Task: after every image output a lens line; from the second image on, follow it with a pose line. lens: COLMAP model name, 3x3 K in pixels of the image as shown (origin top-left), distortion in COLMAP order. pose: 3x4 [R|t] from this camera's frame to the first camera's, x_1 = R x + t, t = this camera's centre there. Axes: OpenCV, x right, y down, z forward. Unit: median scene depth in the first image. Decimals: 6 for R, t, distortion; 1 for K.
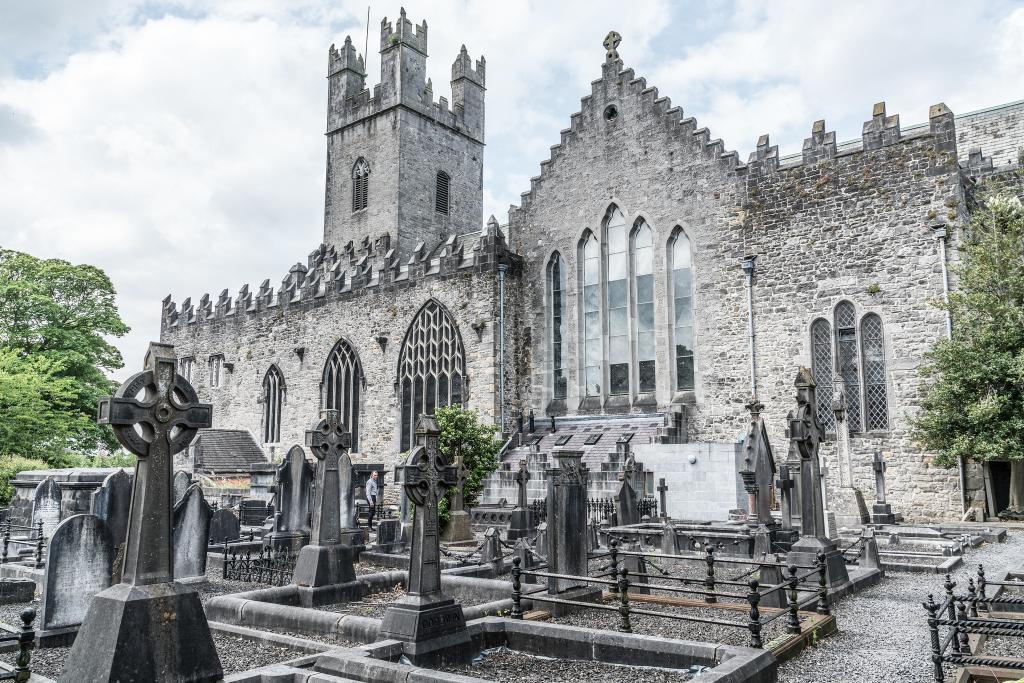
lens RADIAL K [[872.3, 0, 511.6], [0, 872.3, 356.0], [0, 0, 1]] dist [-0.056569, -0.002768]
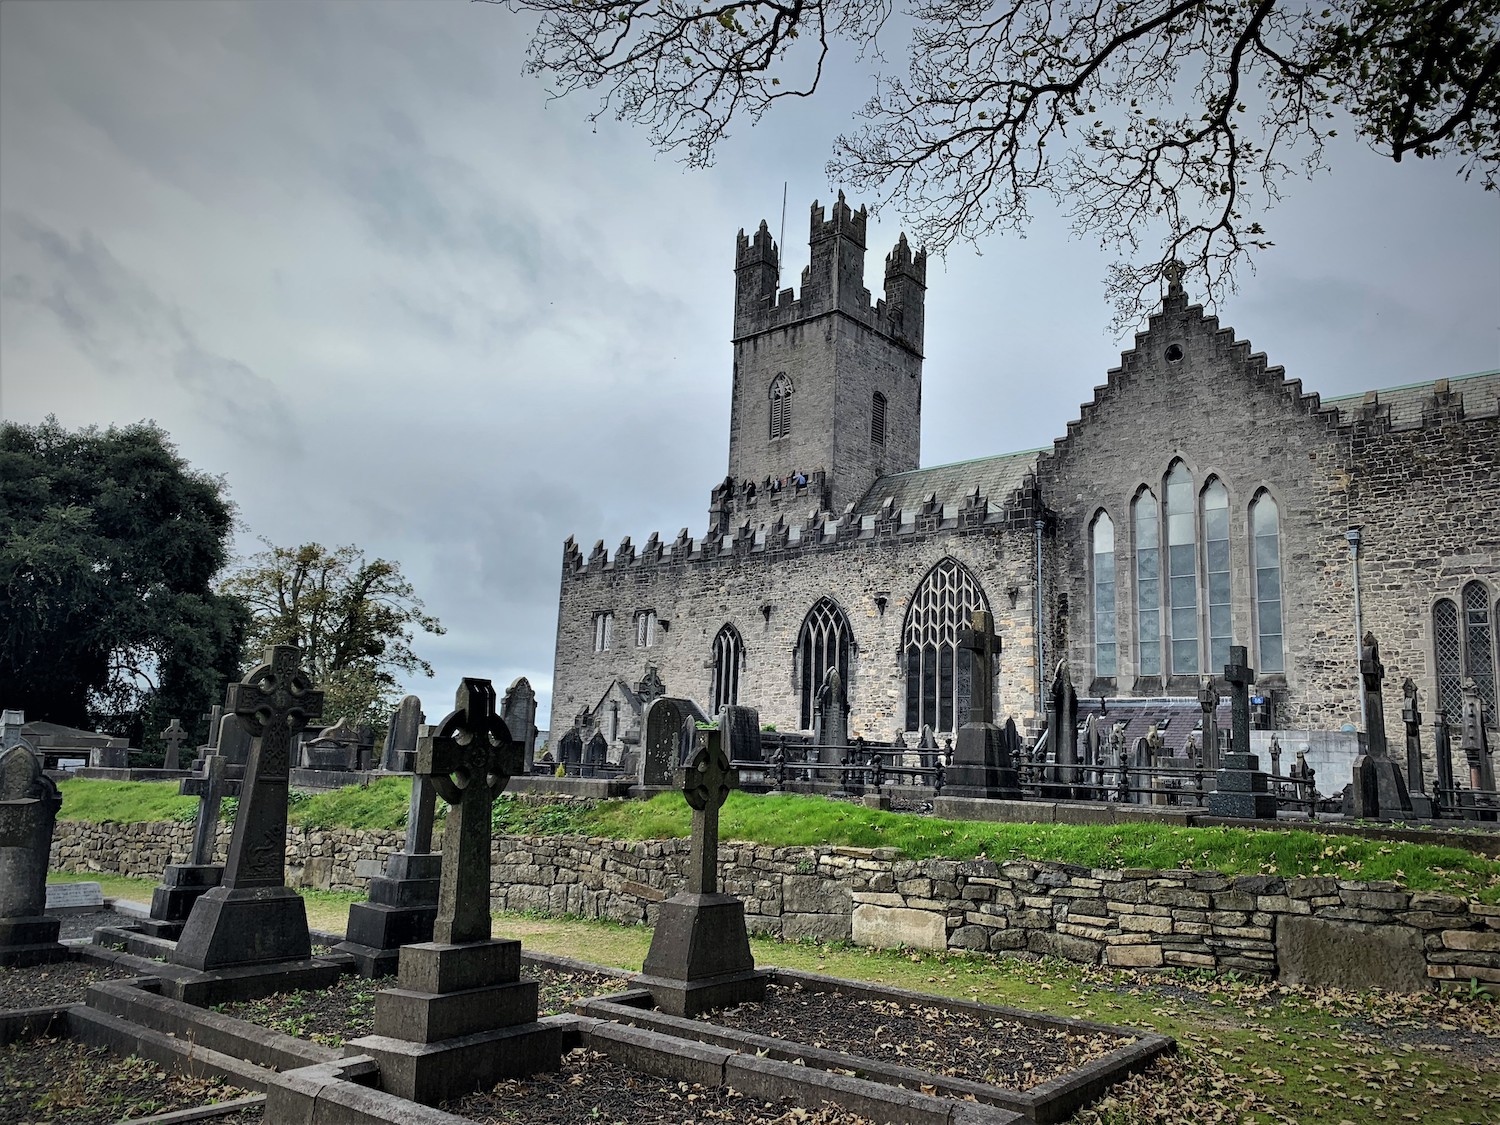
lens RADIAL K [[1210.6, 0, 750.0], [0, 1210.6, 562.5], [0, 0, 1]] dist [0.044022, -0.126050]
pose [[0.996482, 0.035664, -0.075843, -0.194493], [-0.039141, 0.998226, -0.044870, 0.002908], [0.074108, 0.047681, 0.996110, -0.226899]]
